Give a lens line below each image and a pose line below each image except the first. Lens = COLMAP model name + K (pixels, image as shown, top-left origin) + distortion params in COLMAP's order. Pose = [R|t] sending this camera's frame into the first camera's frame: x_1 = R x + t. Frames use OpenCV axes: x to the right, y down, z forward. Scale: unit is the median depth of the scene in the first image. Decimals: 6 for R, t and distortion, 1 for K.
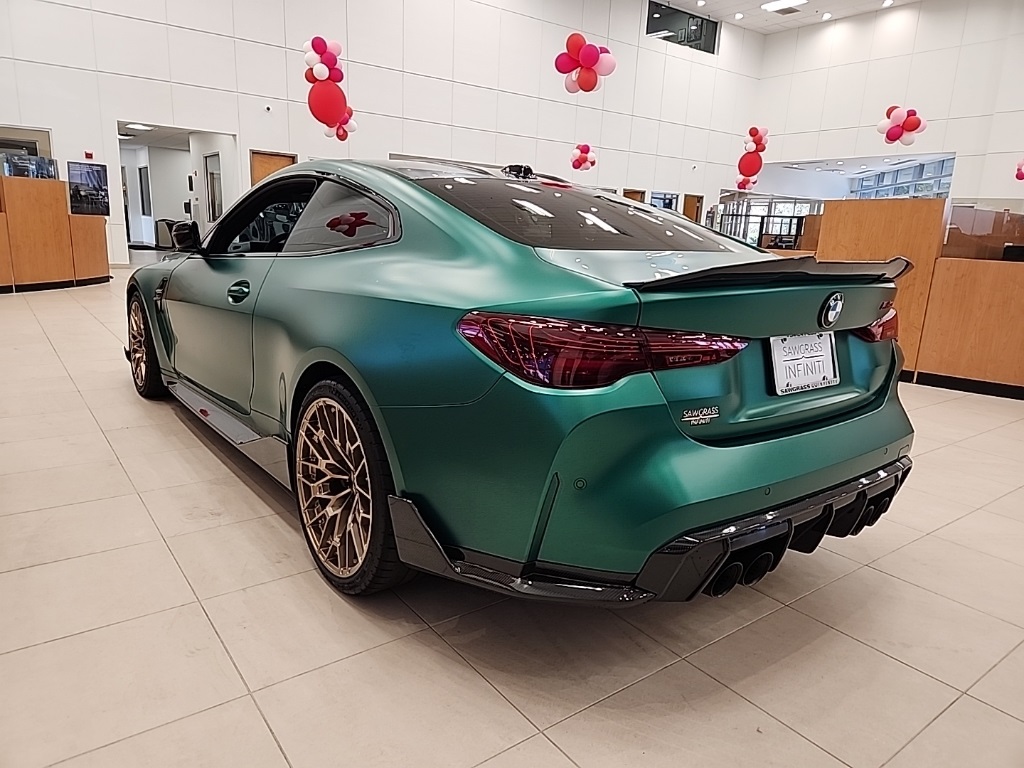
lens RADIAL K [[691.2, 0, 511.2], [0, 691.2, 396.3], [0, 0, 1]] dist [0.062876, -0.063523]
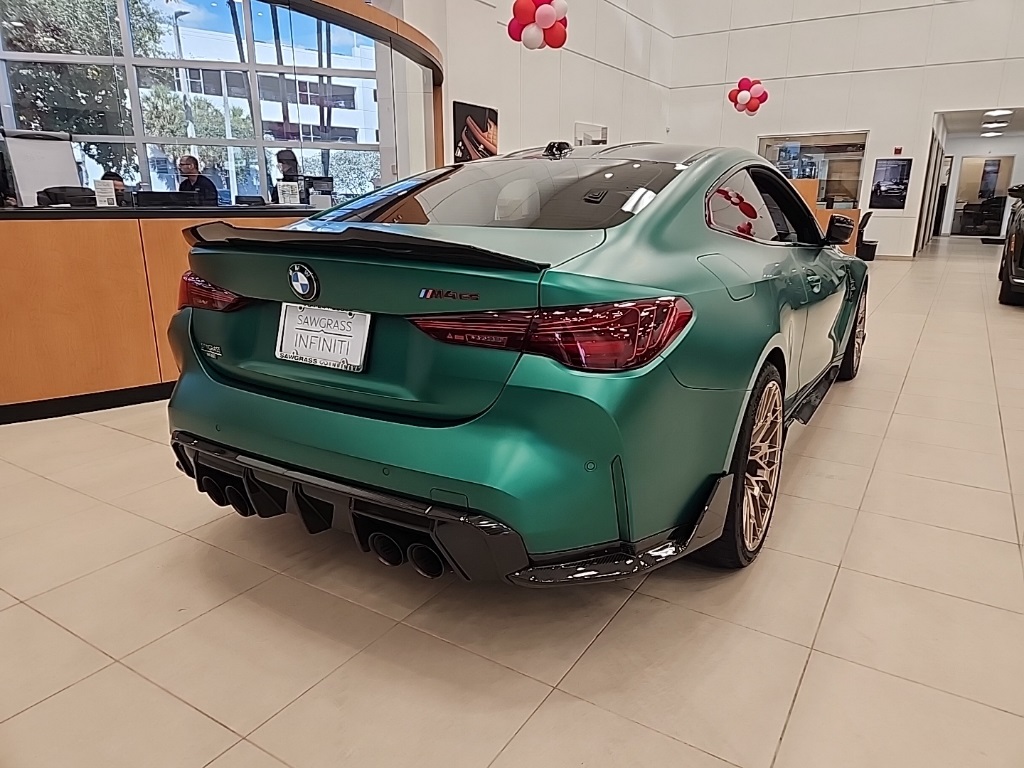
lens RADIAL K [[675.1, 0, 512.0], [0, 675.1, 384.0], [0, 0, 1]] dist [0.081431, -0.058025]
pose [[0.327996, 0.198534, -0.923581, 0.293218], [-0.206383, 0.969110, 0.135027, -0.035124], [0.921859, 0.146323, 0.358839, 0.192949]]
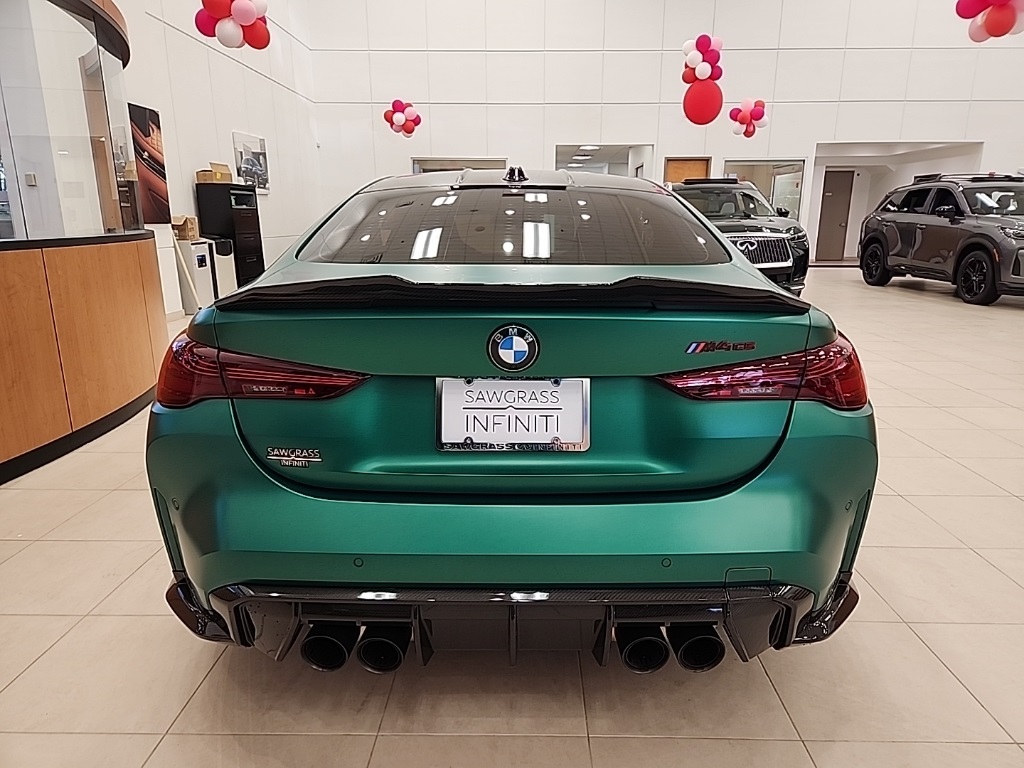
lens RADIAL K [[691.2, 0, 511.2], [0, 691.2, 396.3], [0, 0, 1]] dist [0.062876, -0.063523]
pose [[0.771560, 0.111054, -0.626389, 0.187675], [-0.111144, 0.993033, 0.039156, -0.020614], [0.626373, 0.039408, 0.778527, 0.087941]]
